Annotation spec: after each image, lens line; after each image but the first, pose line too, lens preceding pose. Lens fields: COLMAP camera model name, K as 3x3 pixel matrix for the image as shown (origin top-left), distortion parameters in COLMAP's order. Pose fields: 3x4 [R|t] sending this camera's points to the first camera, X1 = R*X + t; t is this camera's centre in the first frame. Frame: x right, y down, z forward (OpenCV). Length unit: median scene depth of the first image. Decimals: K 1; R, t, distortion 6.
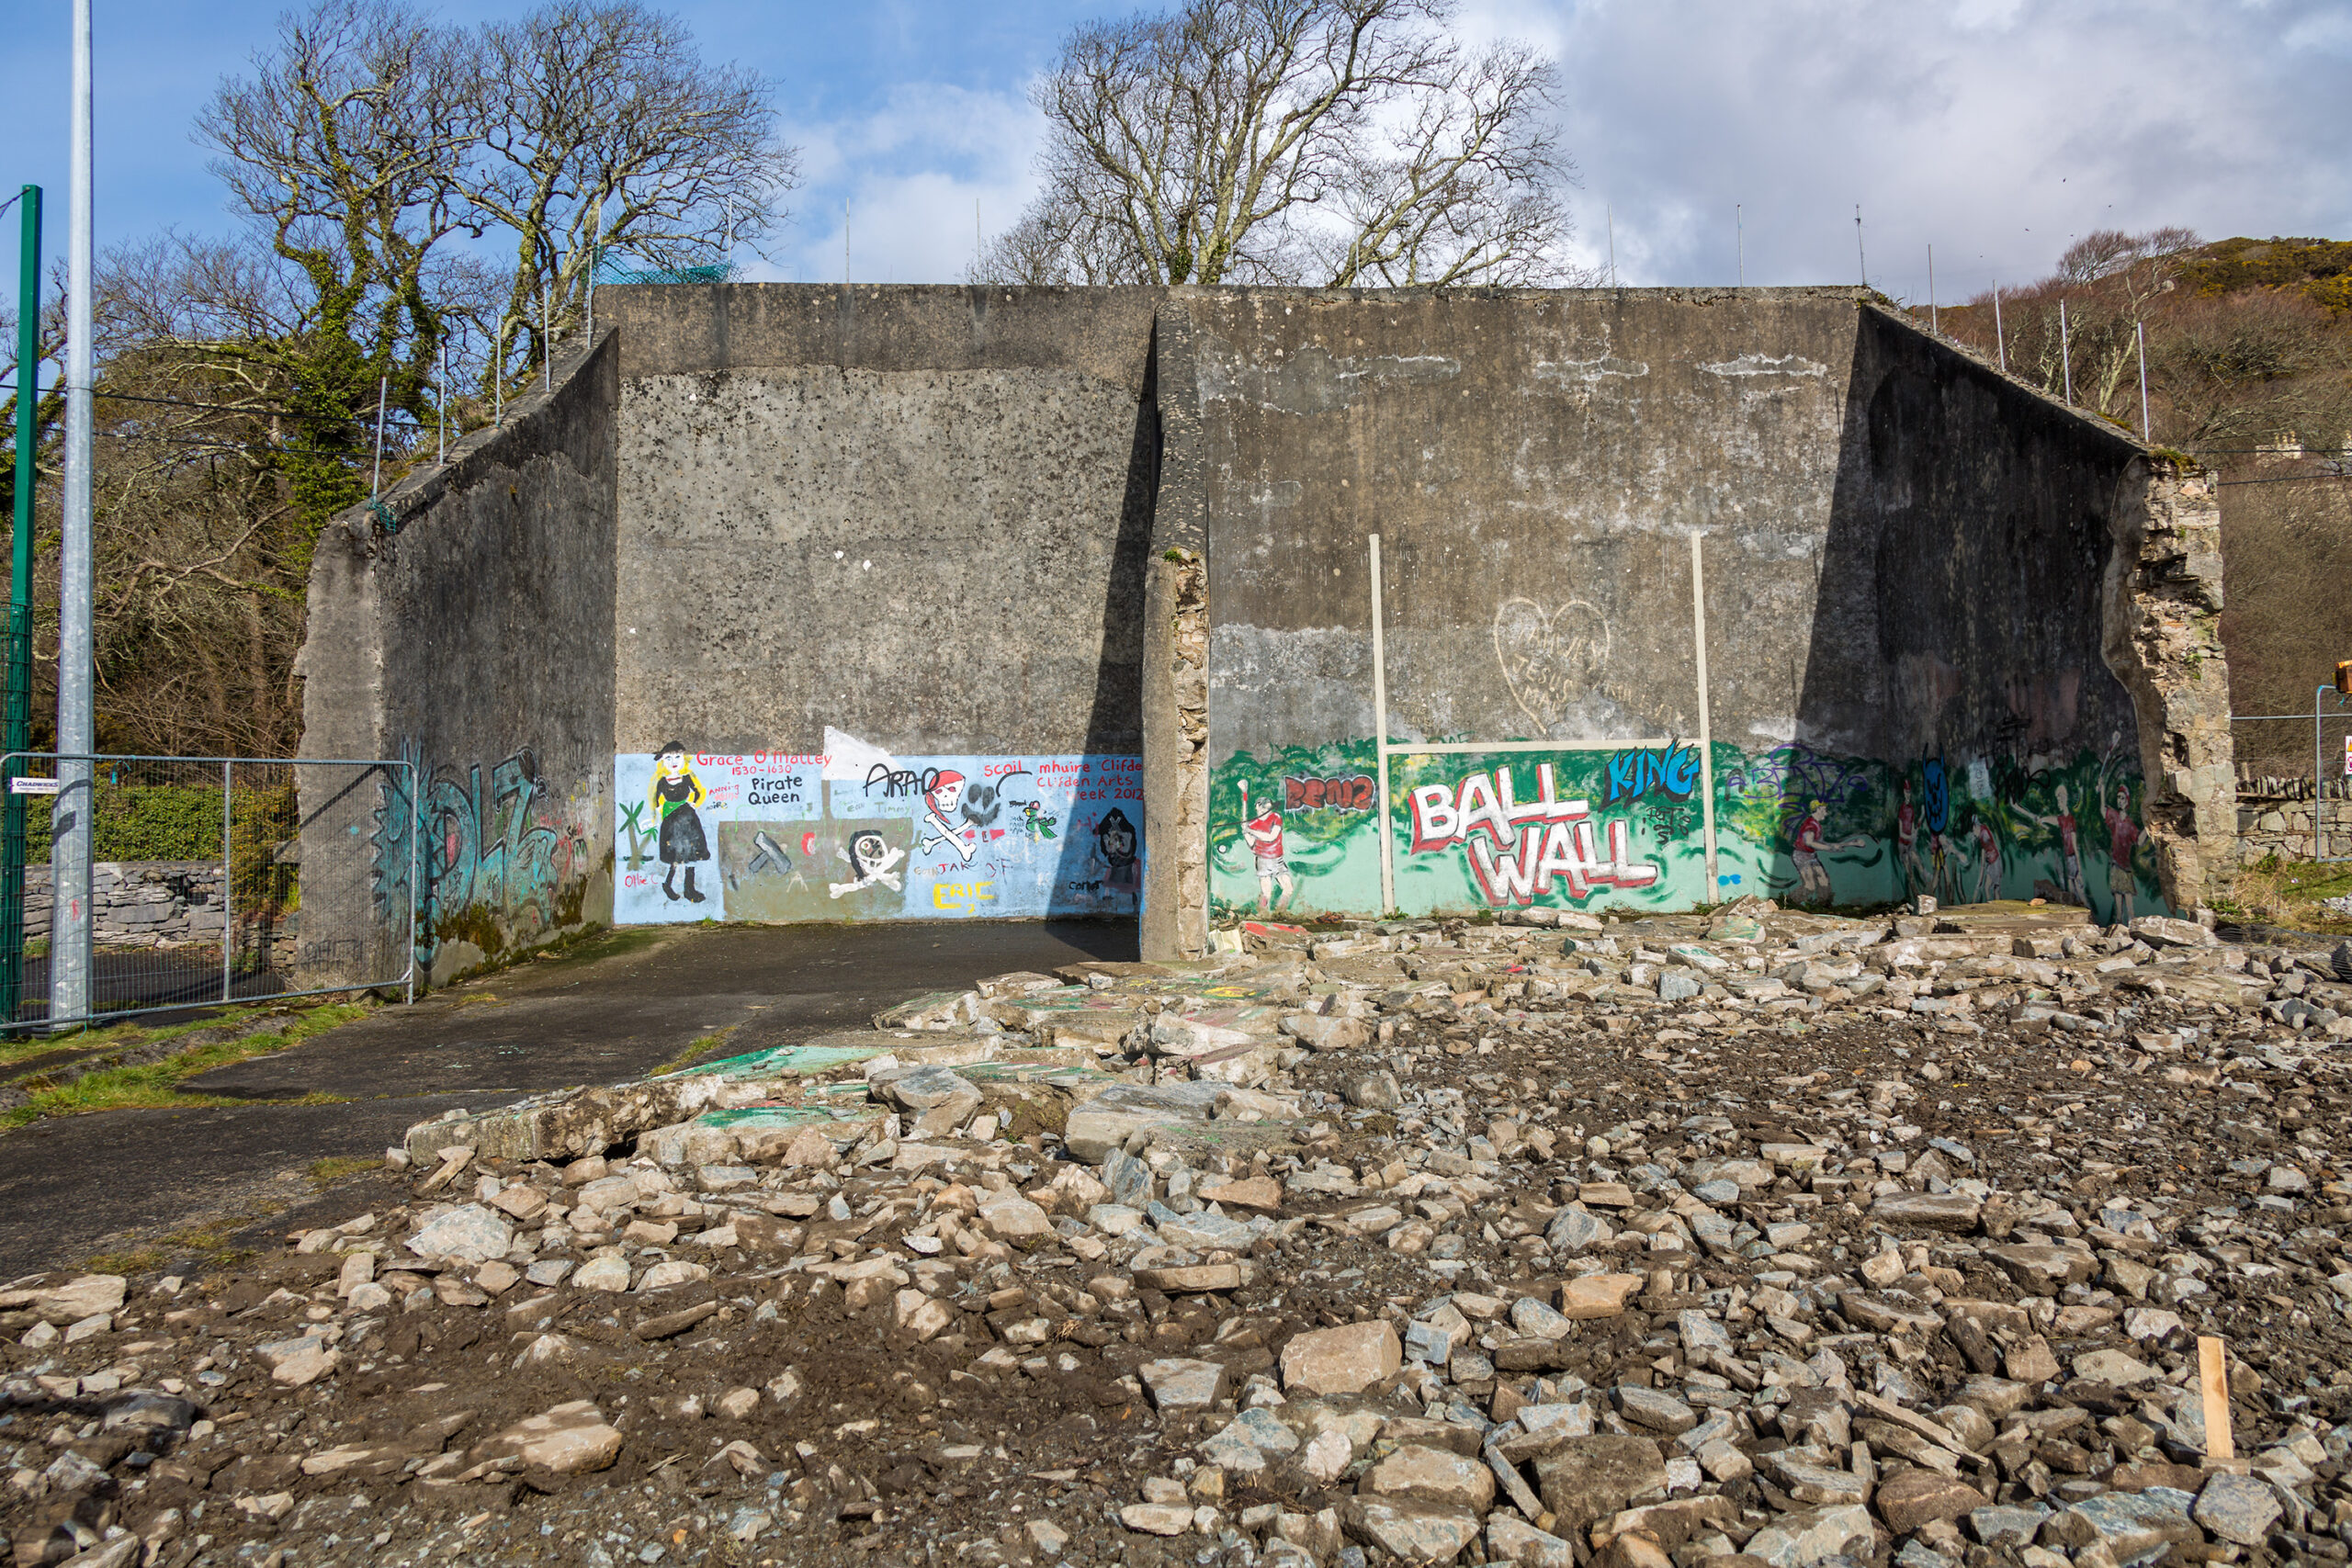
lens RADIAL K [[1936.7, 0, 1259.6], [0, 1936.7, 682.0], [0, 0, 1]] dist [0.069762, -0.149610]
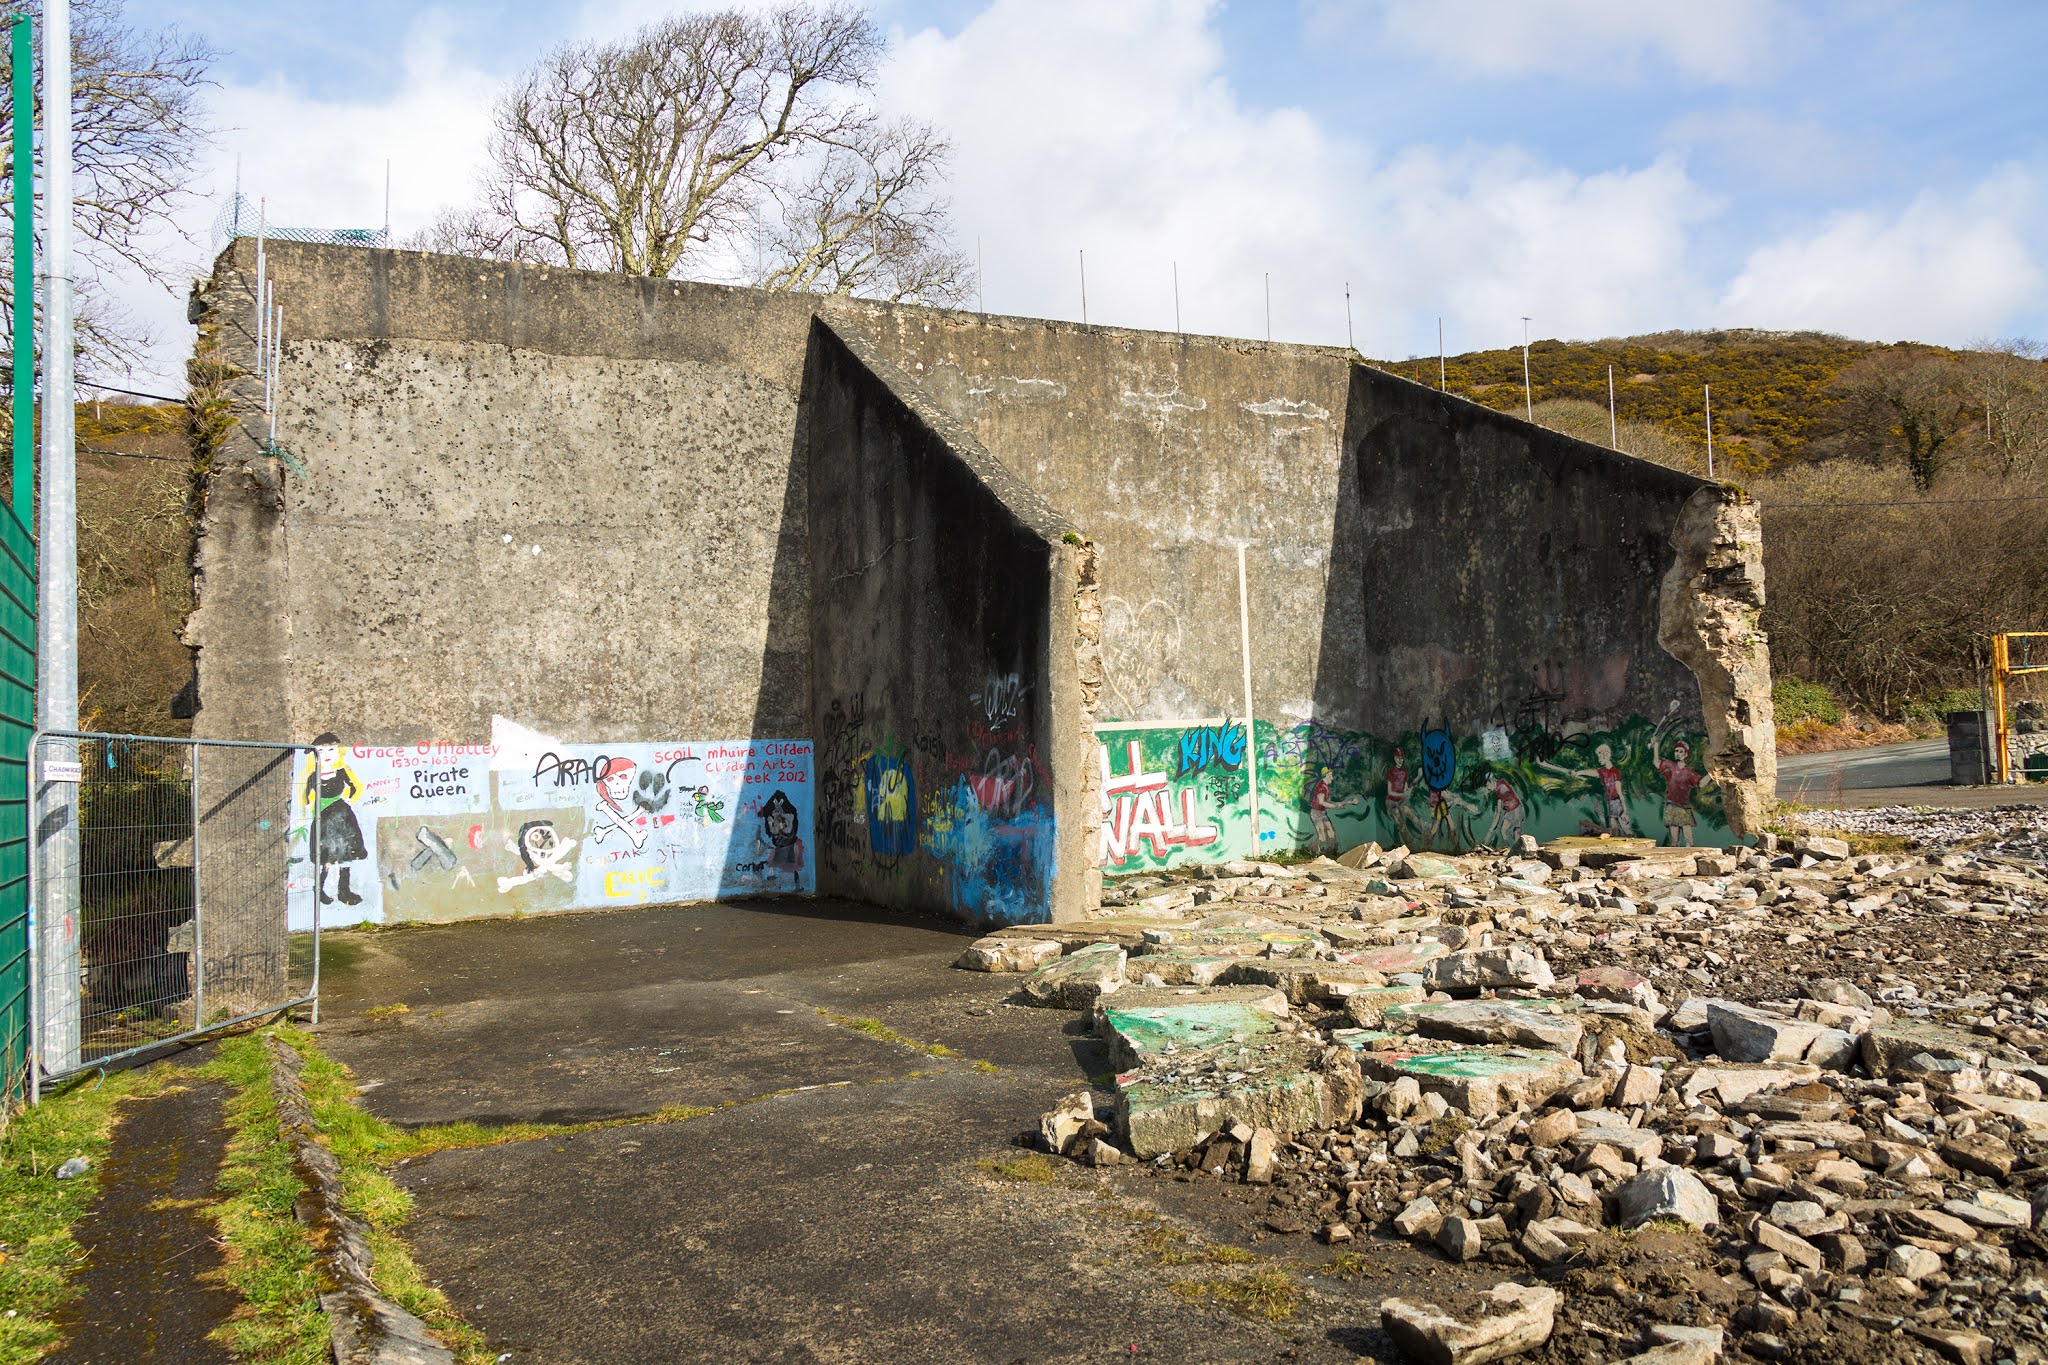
lens RADIAL K [[1661.5, 0, 1026.0], [0, 1661.5, 667.2], [0, 0, 1]] dist [0.062623, -0.080479]
pose [[0.912182, 0.000134, 0.409784, -0.320634], [0.007580, 0.999823, -0.017200, 0.015150], [-0.409714, 0.018796, 0.912020, 0.130309]]
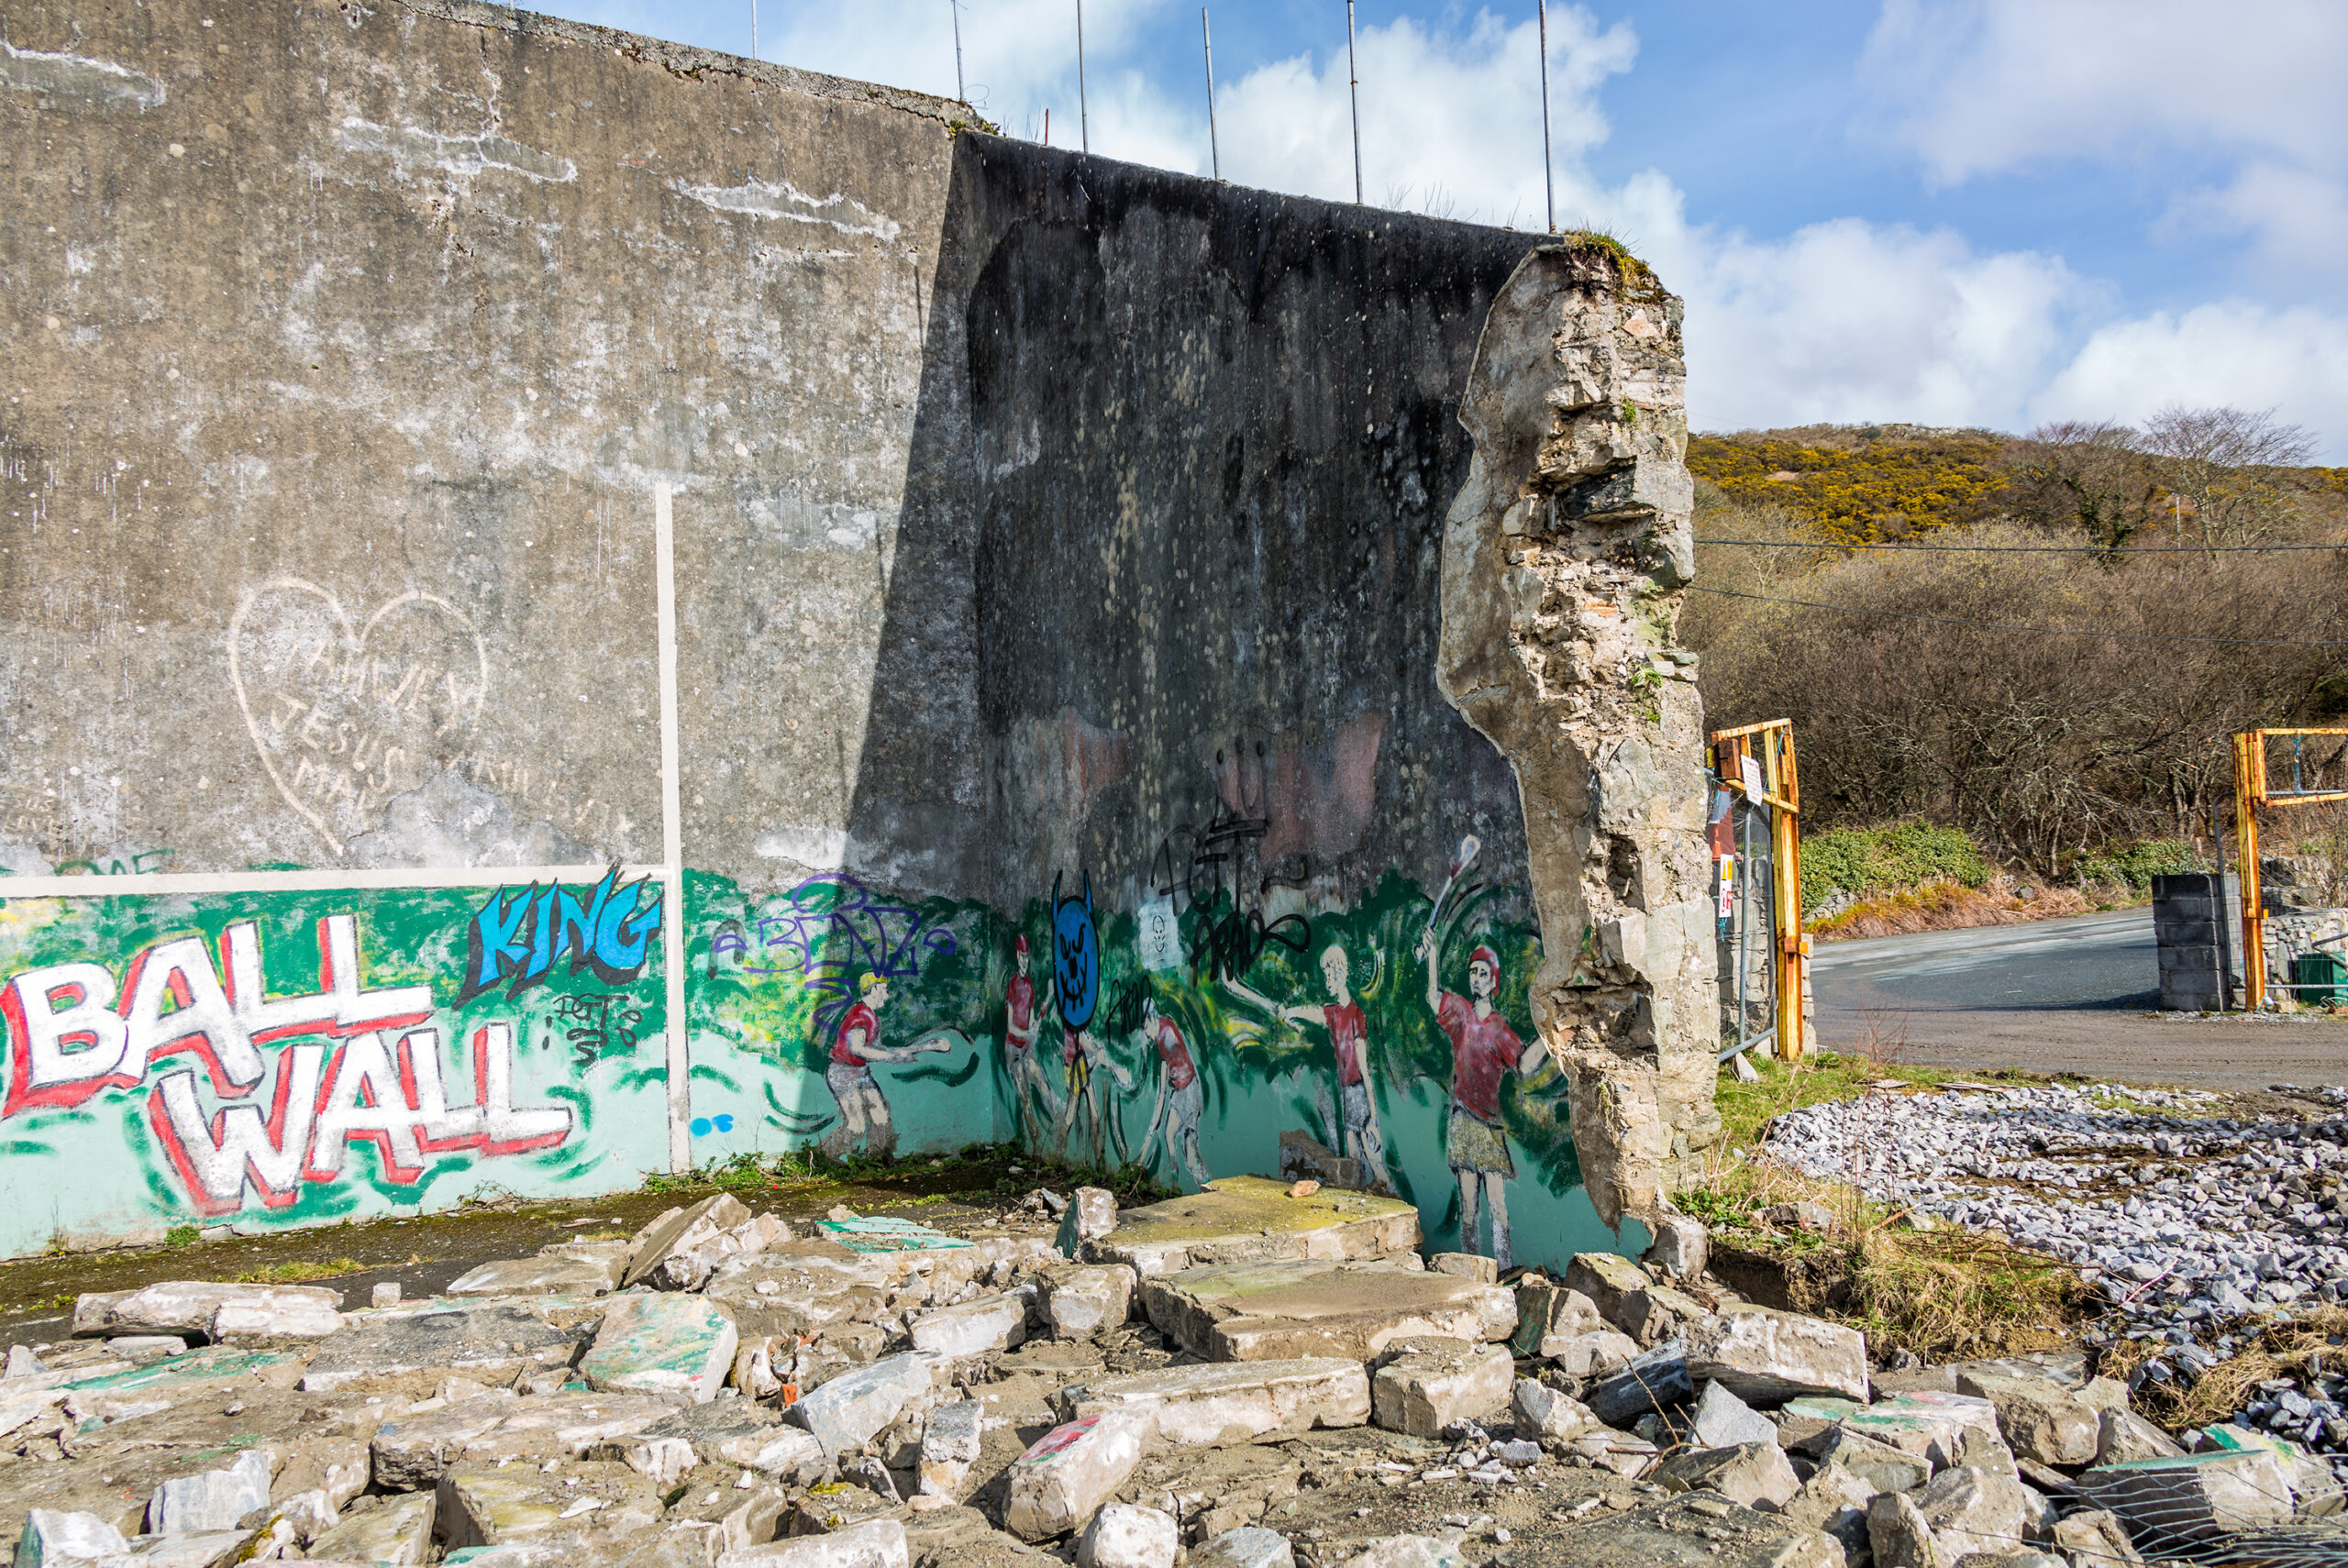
lens RADIAL K [[1815.0, 0, 1206.7], [0, 1815.0, 750.8], [0, 0, 1]] dist [0.047230, -0.046503]
pose [[0.896976, 0.028722, 0.441145, 0.141344], [-0.008828, 0.998852, -0.047083, 0.020490], [-0.441991, 0.038338, 0.896200, 0.490330]]
